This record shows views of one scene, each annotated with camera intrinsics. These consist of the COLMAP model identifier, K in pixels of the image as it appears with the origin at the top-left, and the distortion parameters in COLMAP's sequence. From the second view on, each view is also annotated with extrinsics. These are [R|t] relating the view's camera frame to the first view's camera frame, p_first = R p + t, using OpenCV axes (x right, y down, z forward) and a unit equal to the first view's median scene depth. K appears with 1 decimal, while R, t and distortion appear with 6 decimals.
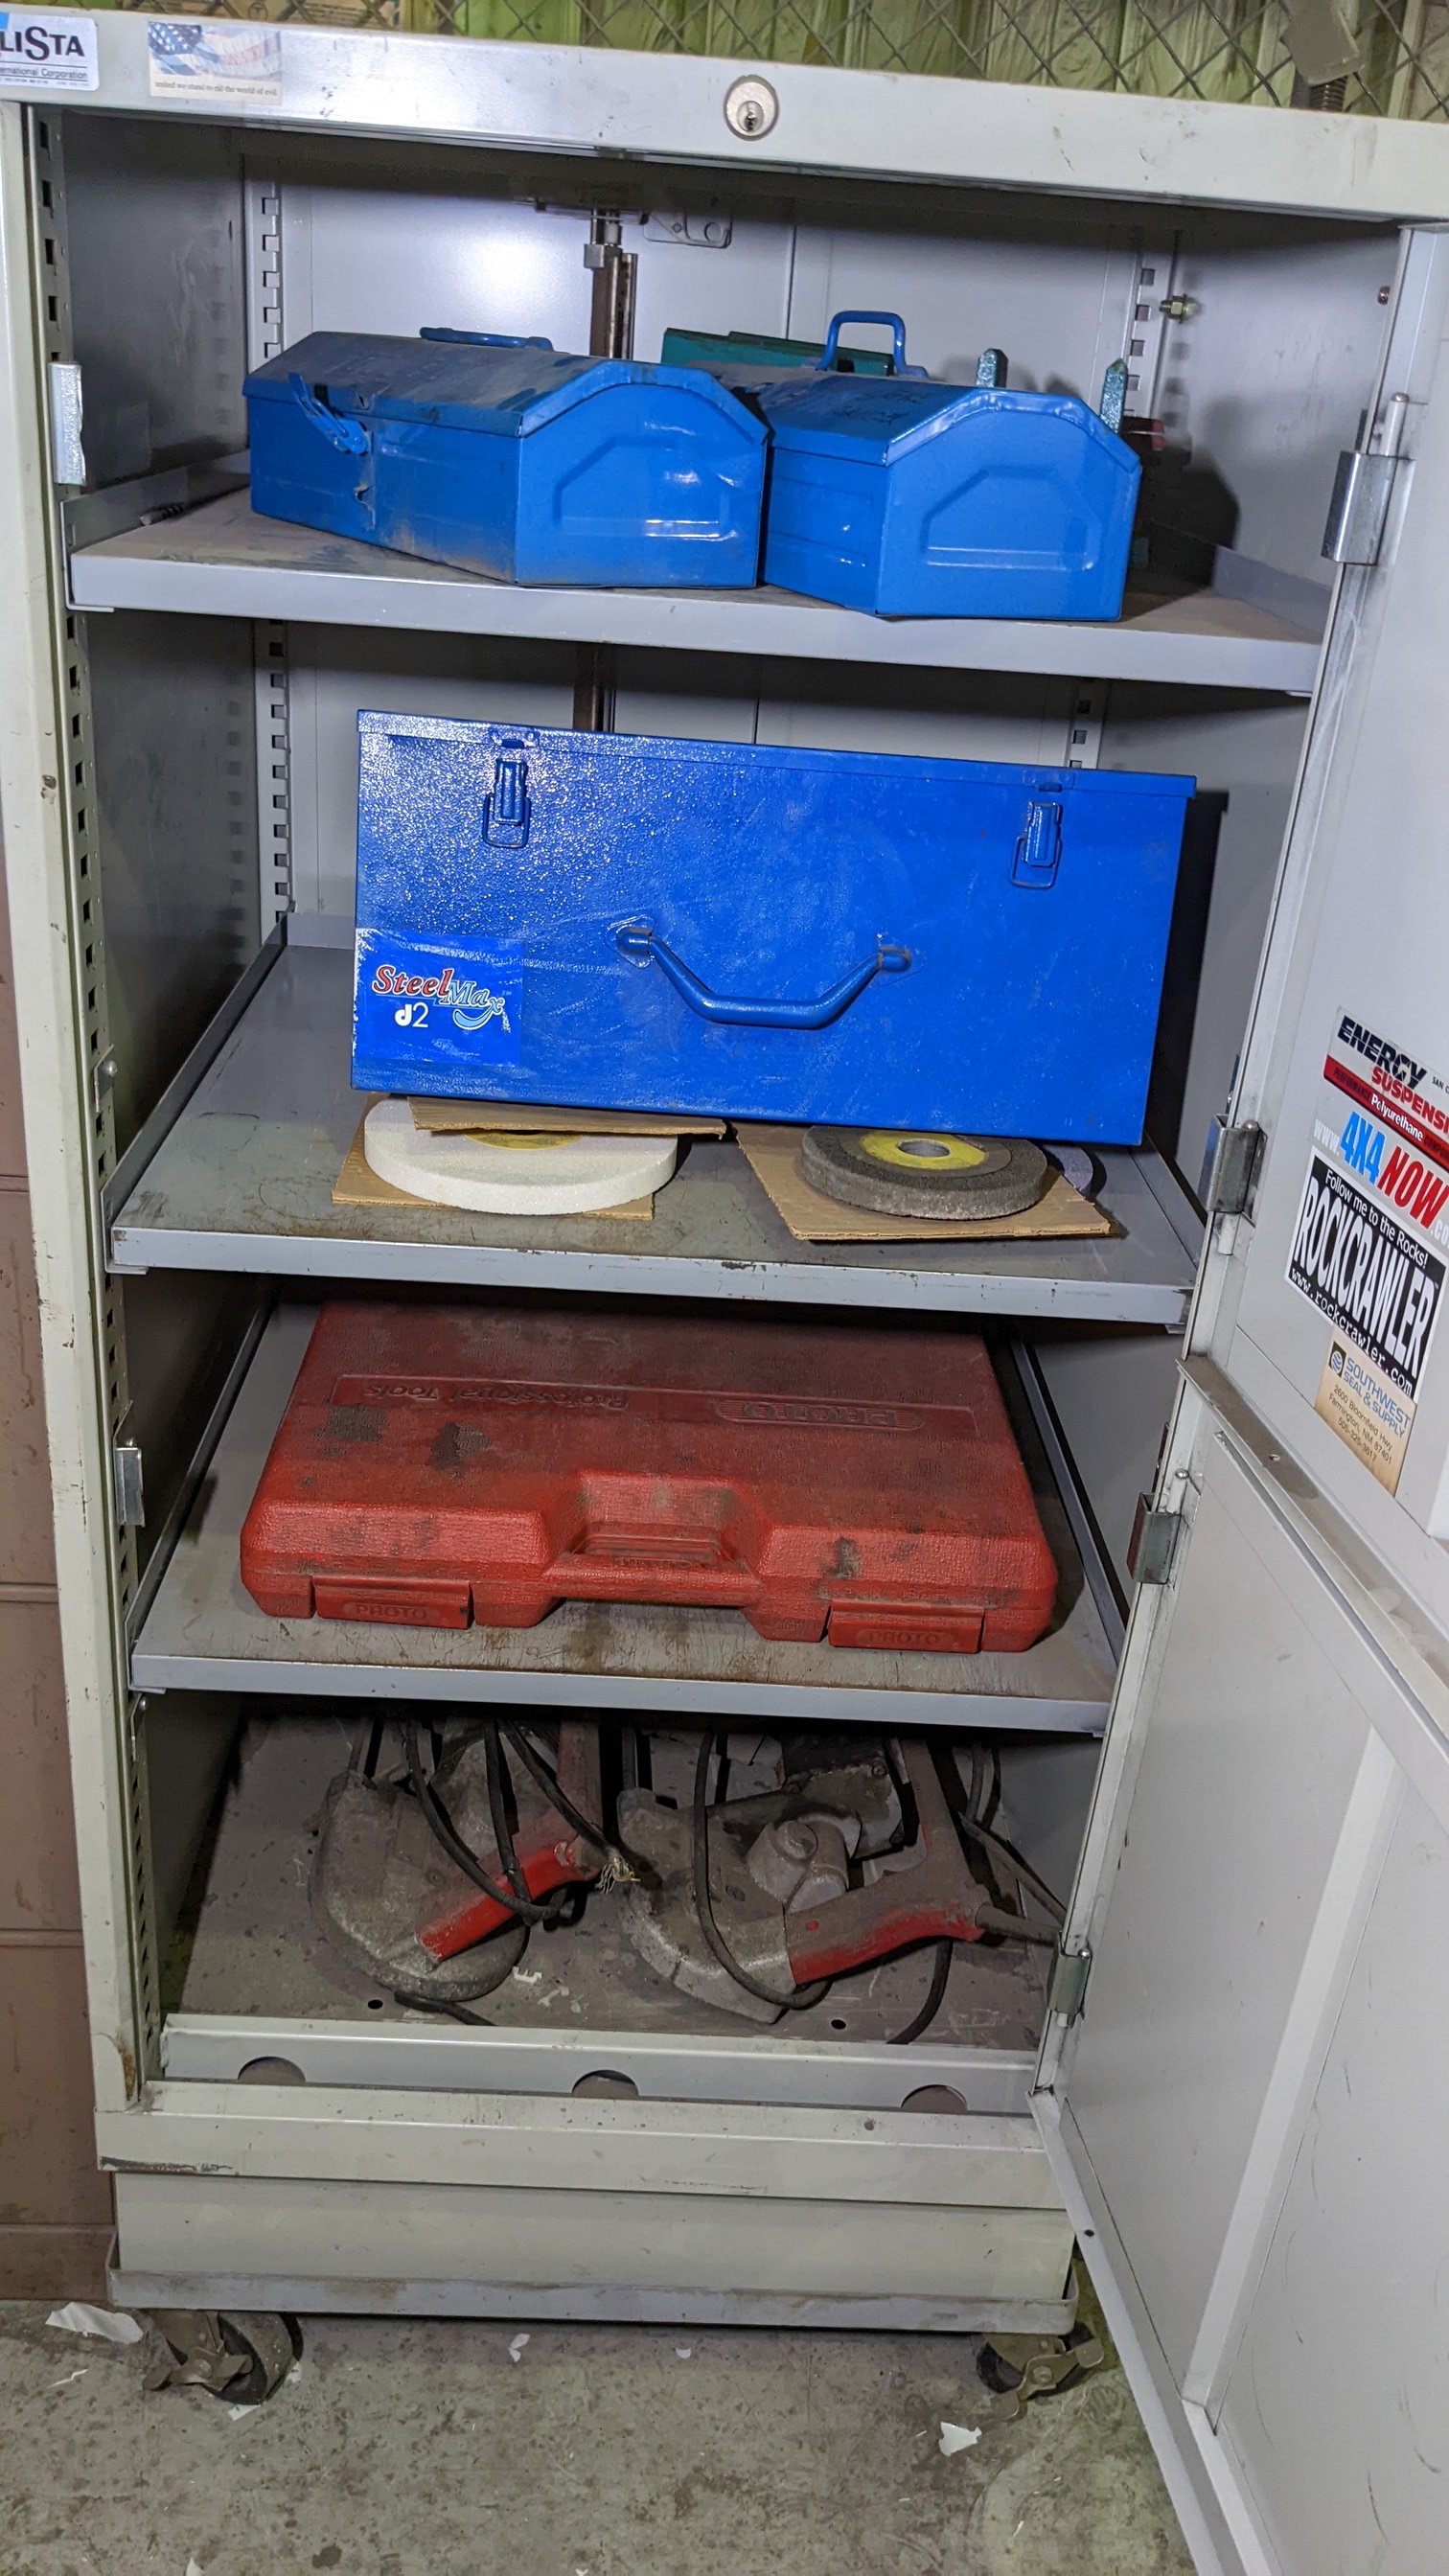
lens RADIAL K [[2042.8, 0, 732.0], [0, 2042.8, 1279.5], [0, 0, 1]] dist [0.044245, -0.080124]
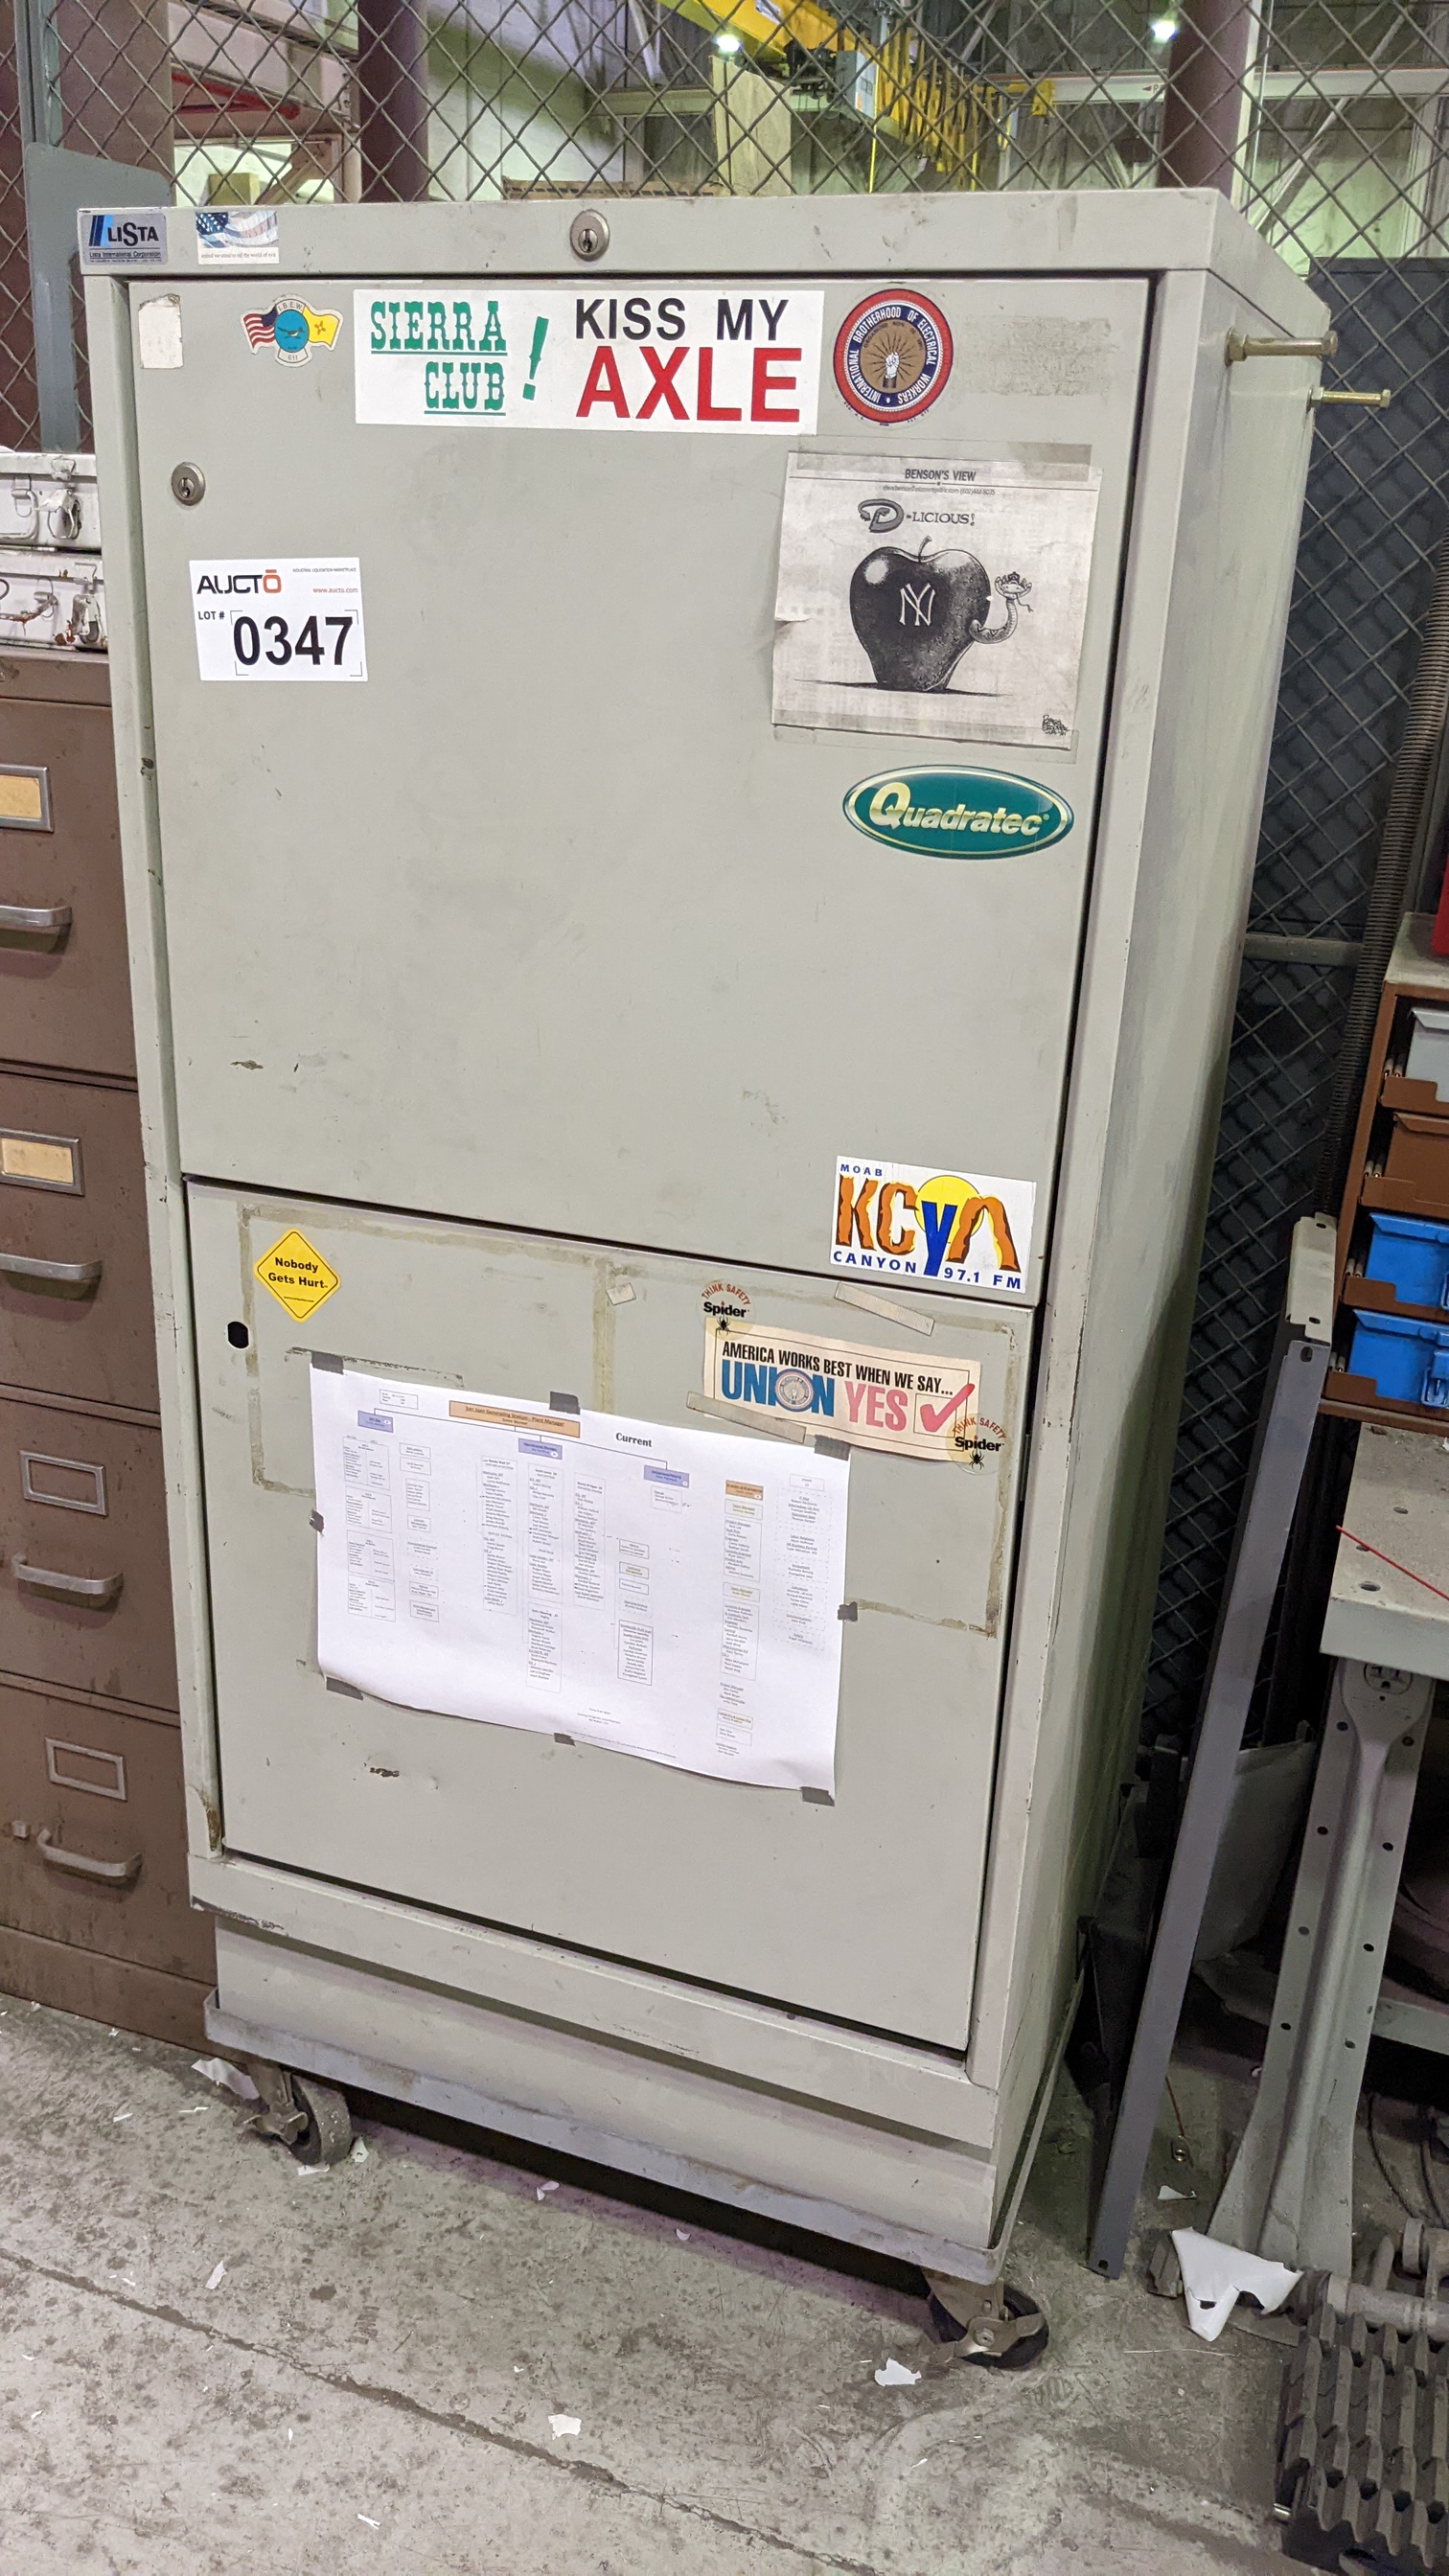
lens RADIAL K [[2042.8, 0, 705.6], [0, 2042.8, 1305.9], [0, 0, 1]] dist [0.044245, -0.080124]
pose [[0.926234, 0.095996, -0.364520, 0.364195], [-0.124662, 0.990624, -0.055883, 0.097089], [0.355738, 0.097203, 0.929517, -0.067913]]
